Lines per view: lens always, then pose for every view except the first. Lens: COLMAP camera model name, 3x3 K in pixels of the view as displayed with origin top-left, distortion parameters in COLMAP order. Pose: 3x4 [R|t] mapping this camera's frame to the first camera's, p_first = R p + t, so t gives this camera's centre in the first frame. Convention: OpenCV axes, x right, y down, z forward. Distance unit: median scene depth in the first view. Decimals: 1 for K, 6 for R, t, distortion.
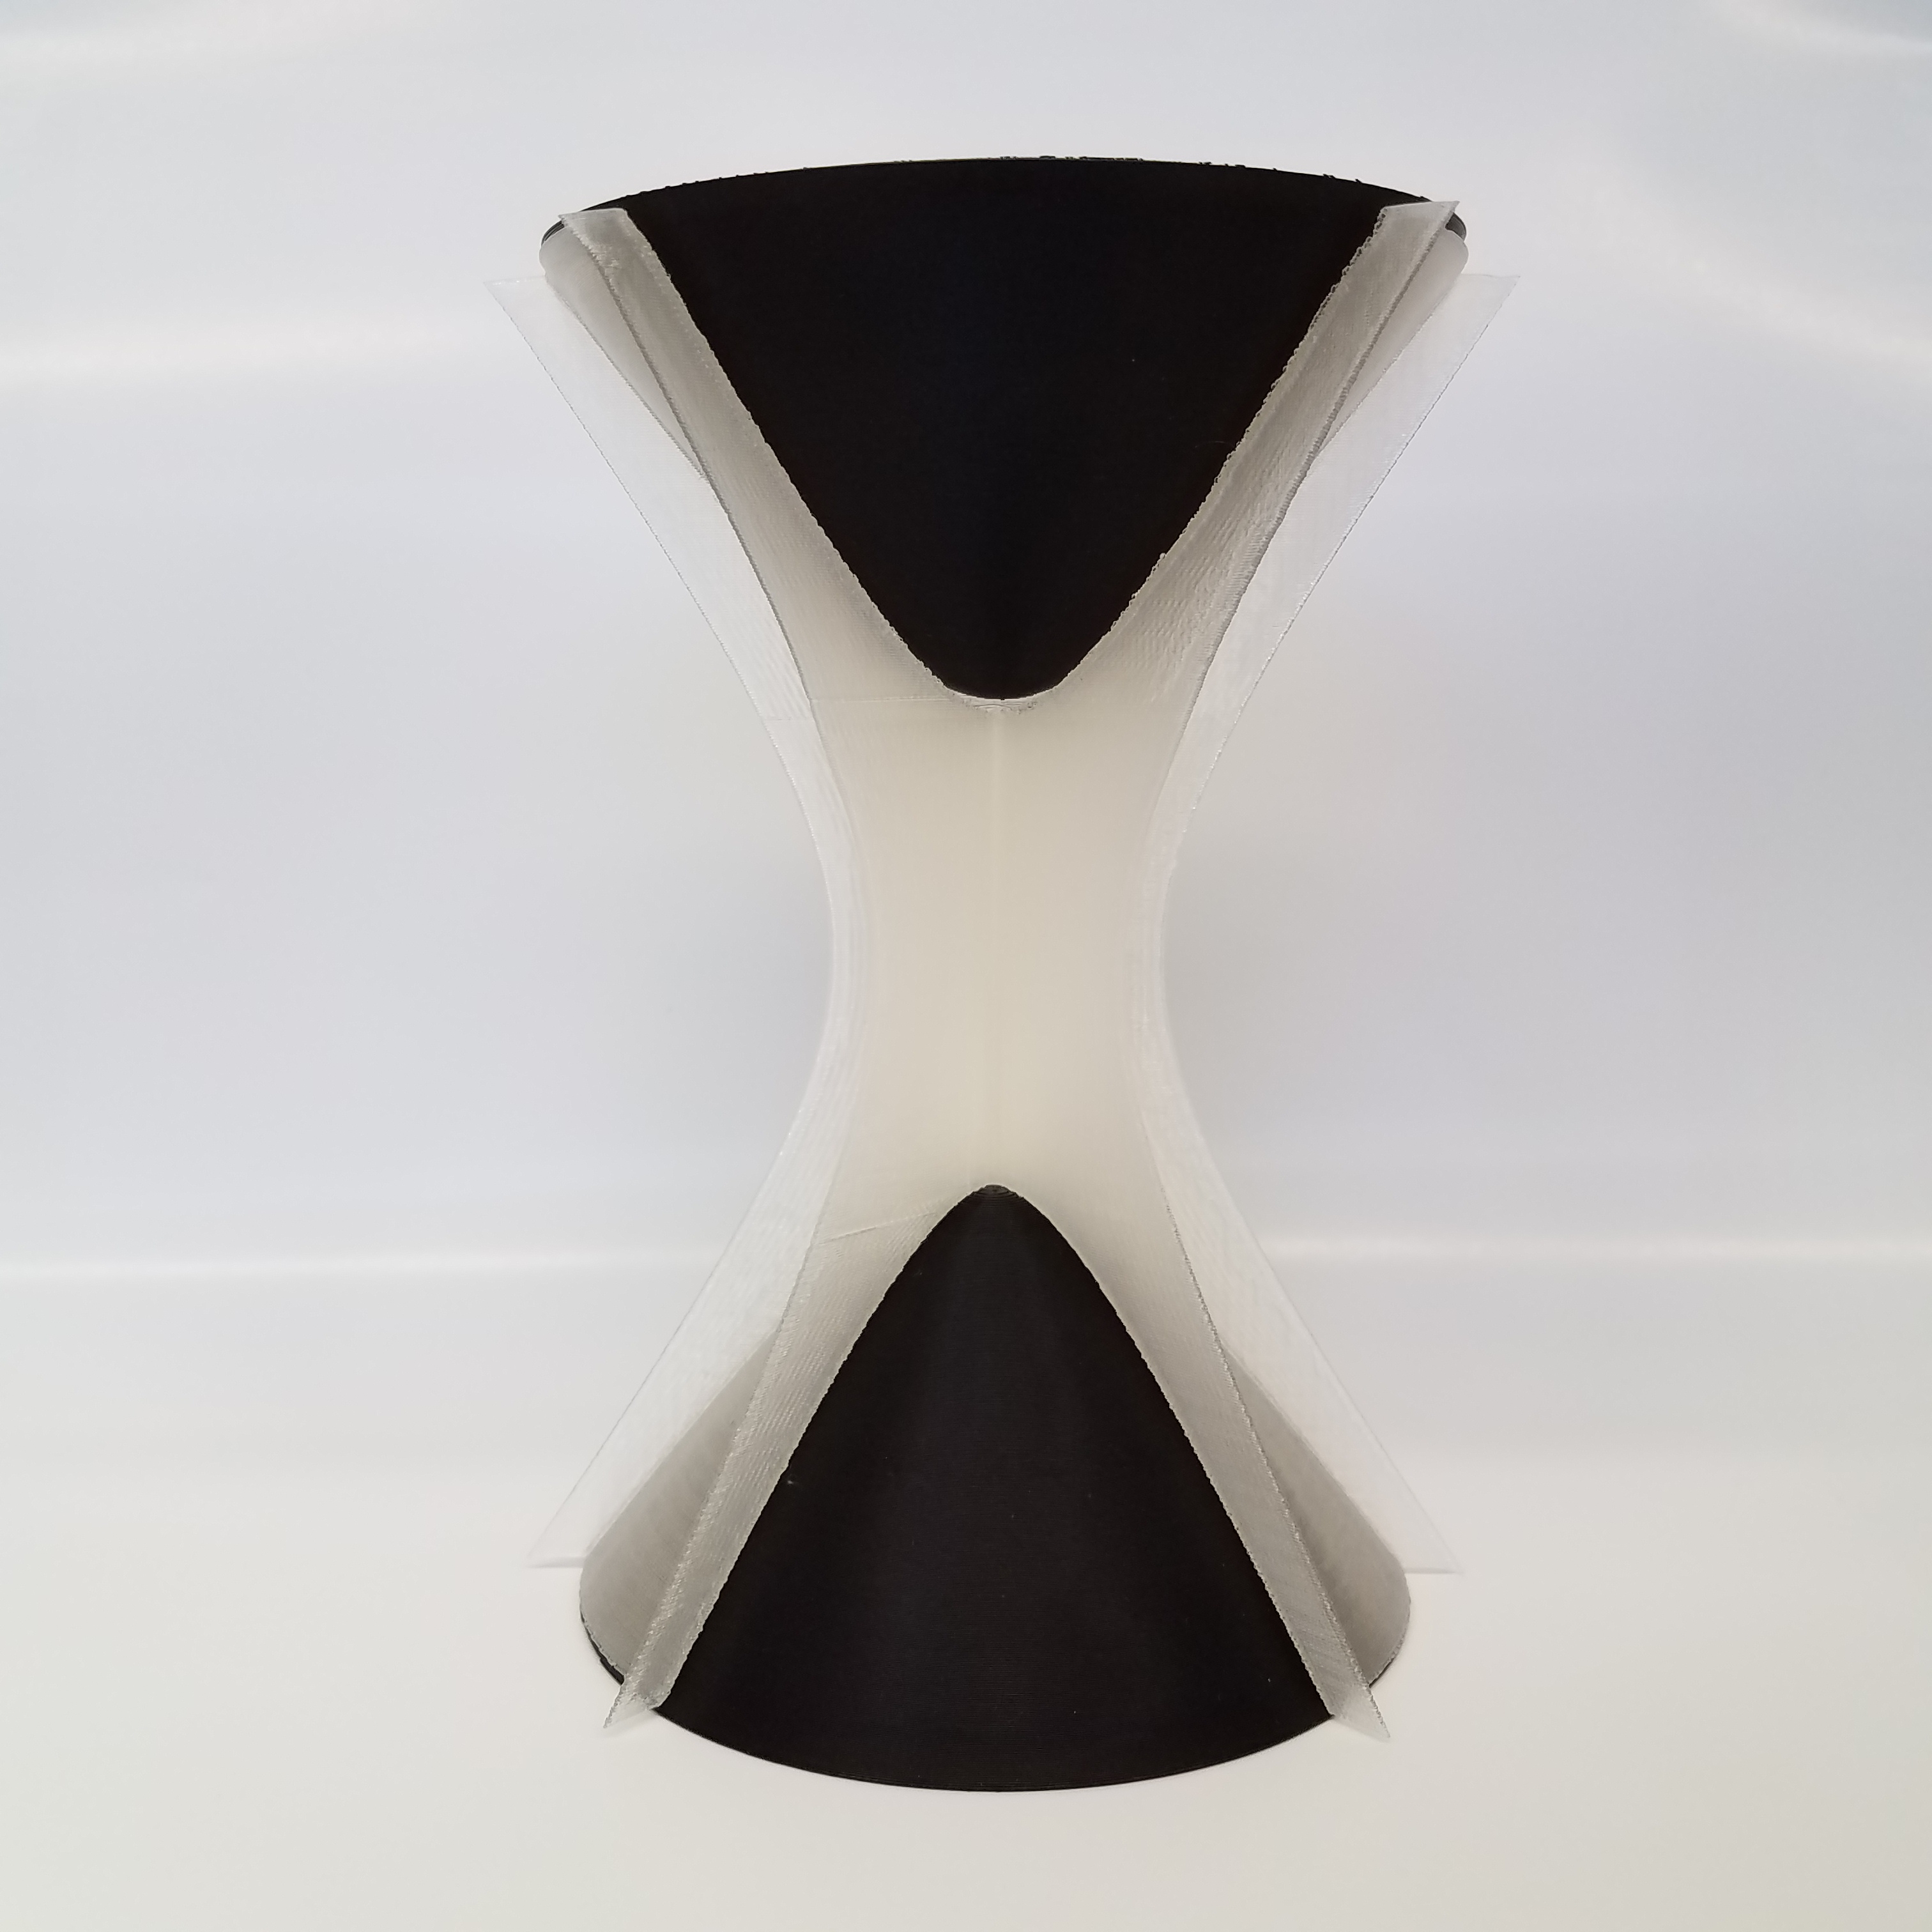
lens RADIAL K [[1903.5, 0, 958.0], [0, 1903.5, 981.2], [0, 0, 1]] dist [0.279806, -0.686778]
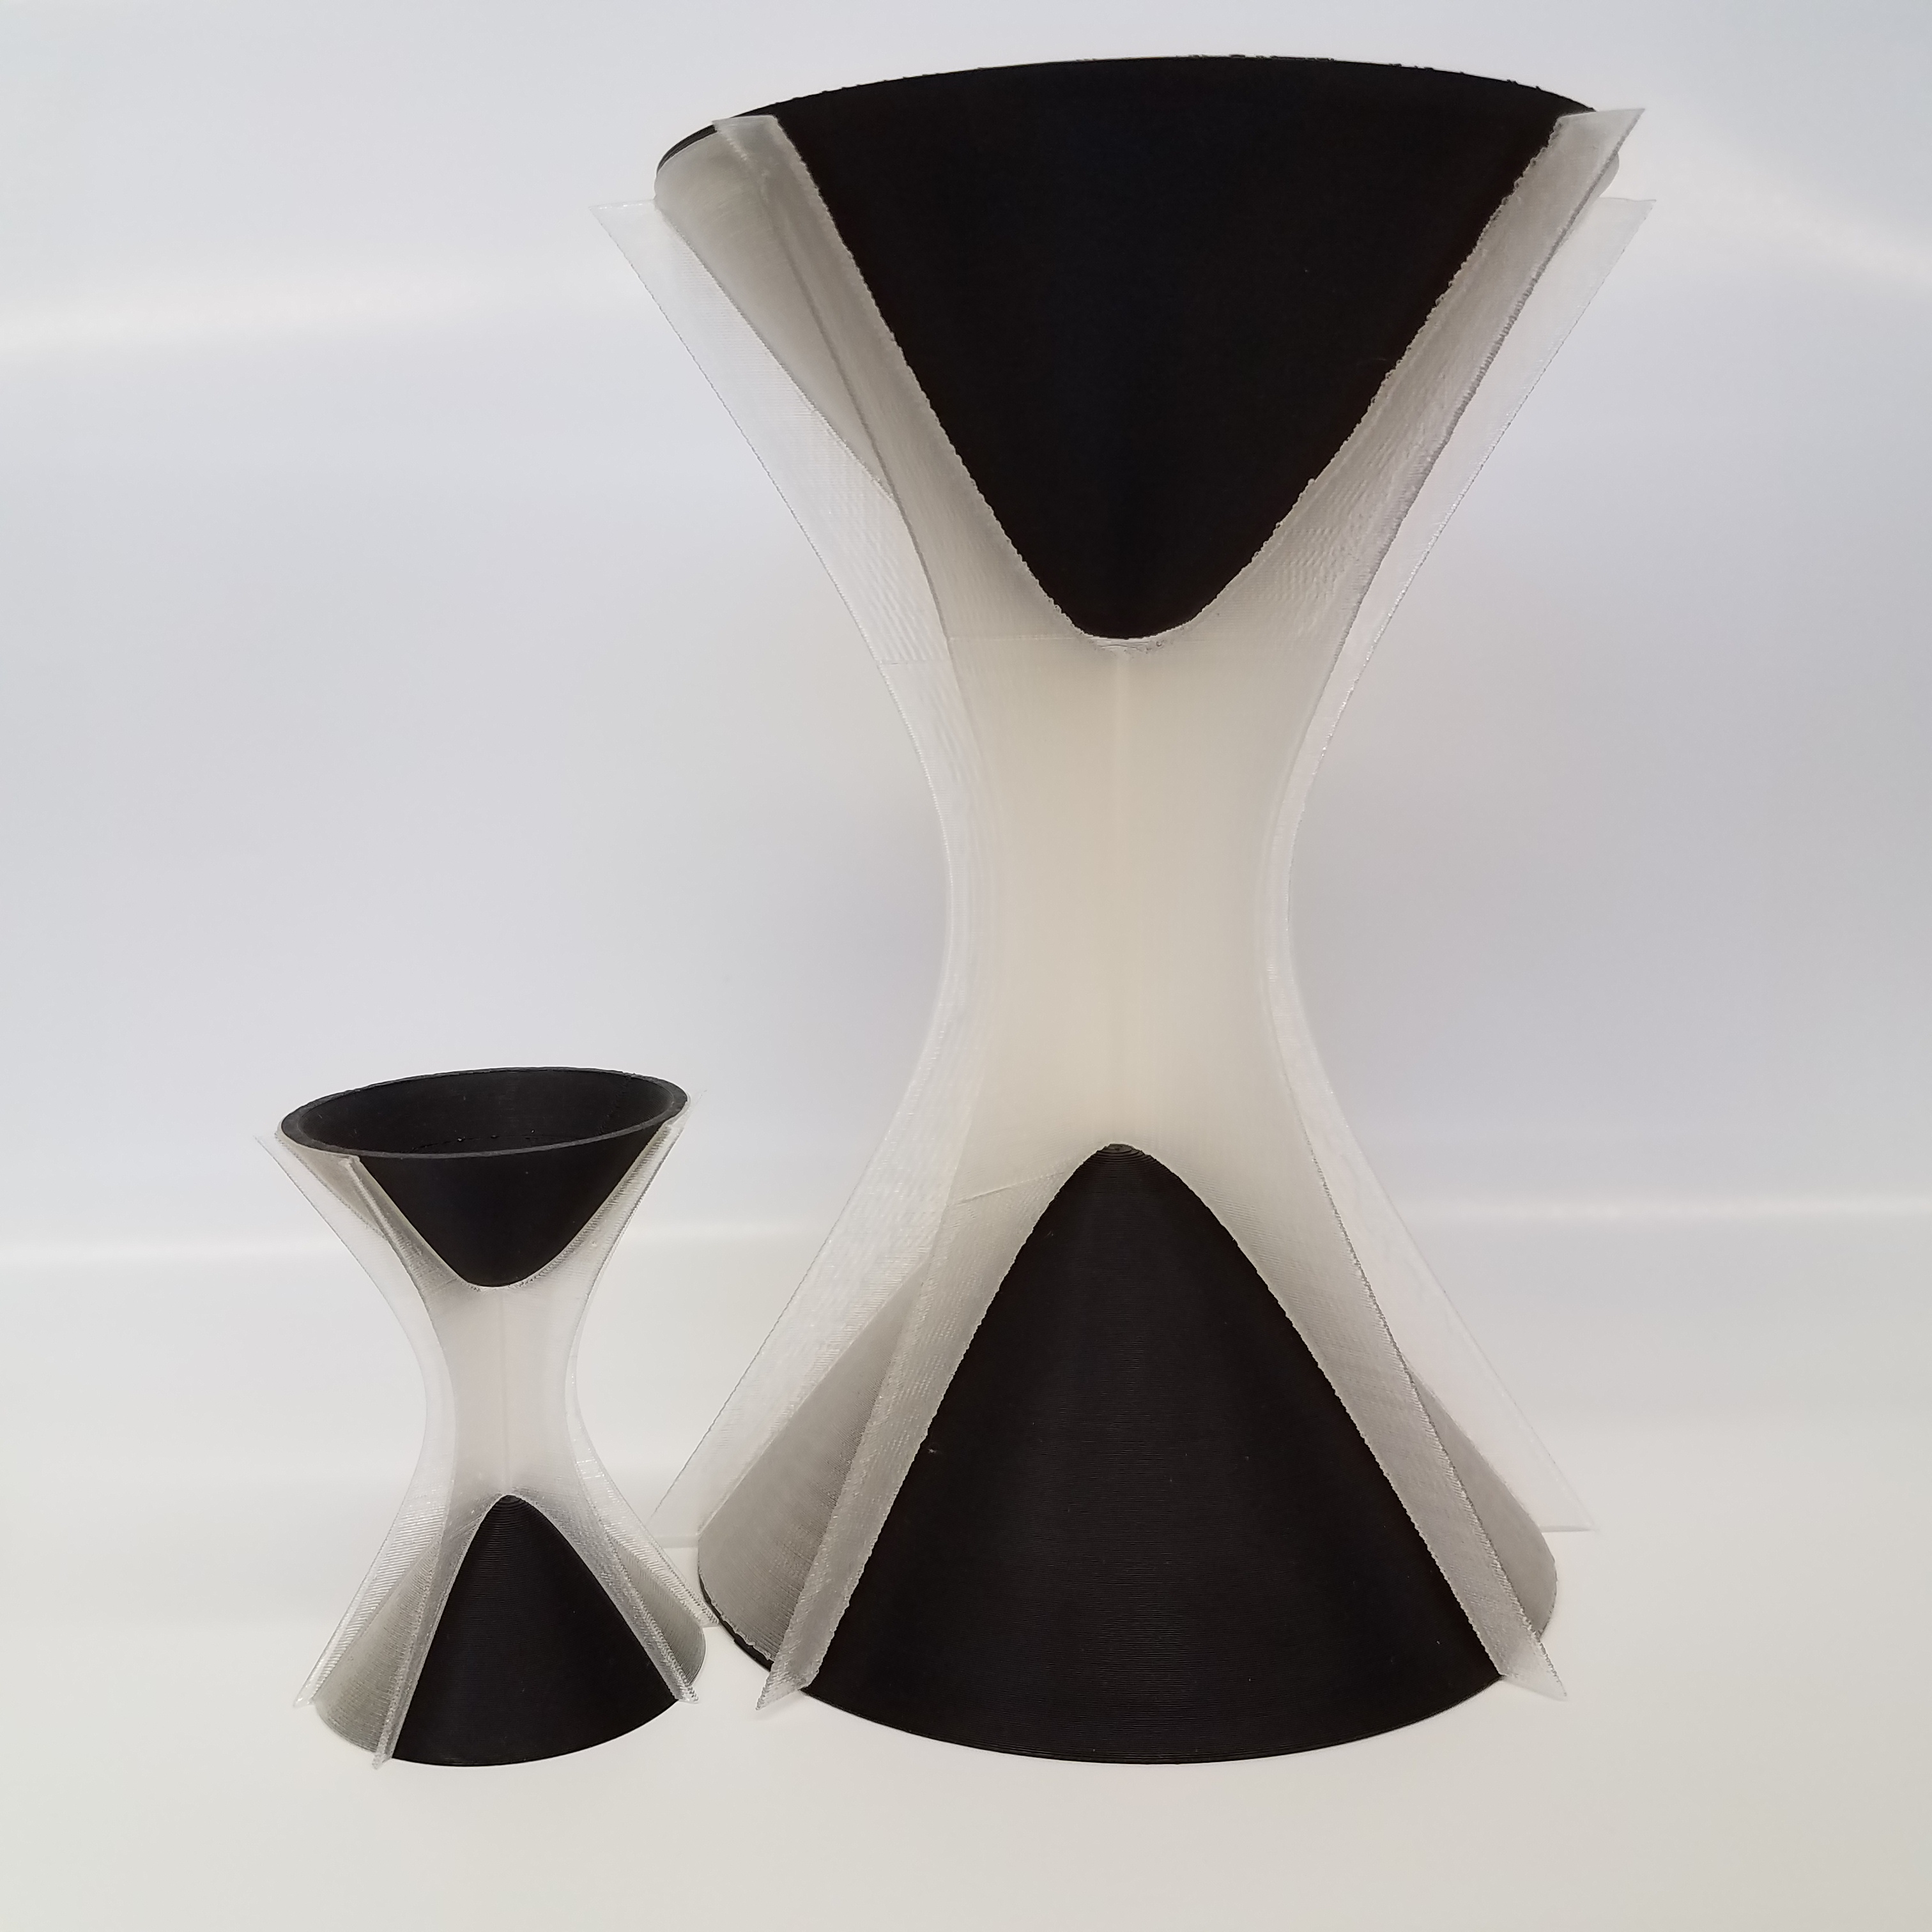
lens RADIAL K [[1913.8, 0, 958.2], [0, 1913.8, 978.4], [0, 0, 1]] dist [0.276953, -0.674816]
pose [[0.999186, -0.017016, 0.036576, -0.106943], [0.016886, 0.999850, 0.003848, 0.019872], [-0.036636, -0.003227, 0.999323, 0.032726]]
